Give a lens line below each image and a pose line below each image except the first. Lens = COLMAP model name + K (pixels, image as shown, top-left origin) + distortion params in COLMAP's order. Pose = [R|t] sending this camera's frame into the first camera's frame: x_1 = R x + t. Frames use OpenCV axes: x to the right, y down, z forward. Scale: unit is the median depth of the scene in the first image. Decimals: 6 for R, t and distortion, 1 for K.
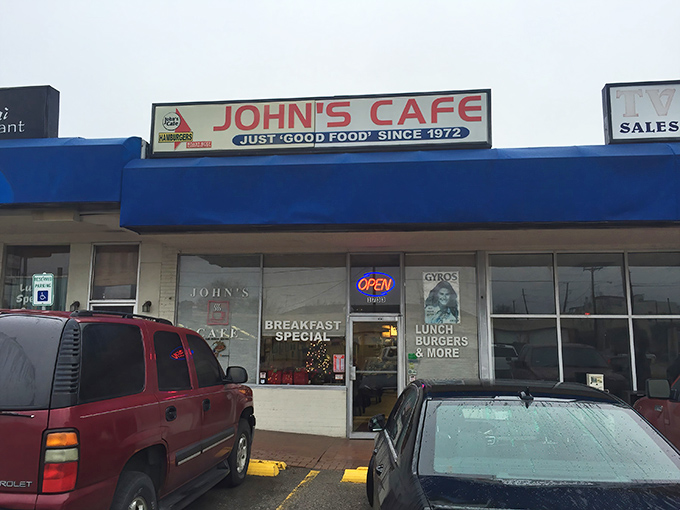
lens RADIAL K [[587.6, 0, 340.9], [0, 587.6, 253.1], [0, 0, 1]] dist [0.014930, -0.020235]
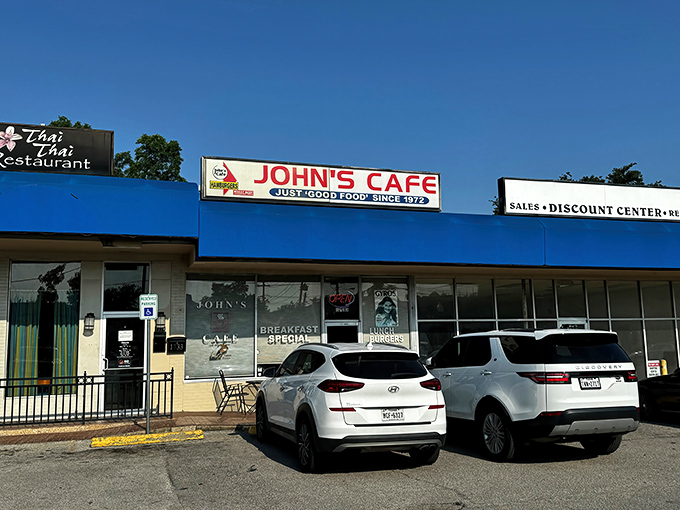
lens RADIAL K [[649.2, 0, 339.4], [0, 649.2, 255.6], [0, 0, 1]] dist [-0.002065, 0.000000]
pose [[0.899759, 0.028170, 0.435476, -0.684862], [-0.037390, 0.999221, 0.012614, -0.073880], [-0.434782, -0.027632, 0.900112, -0.391112]]
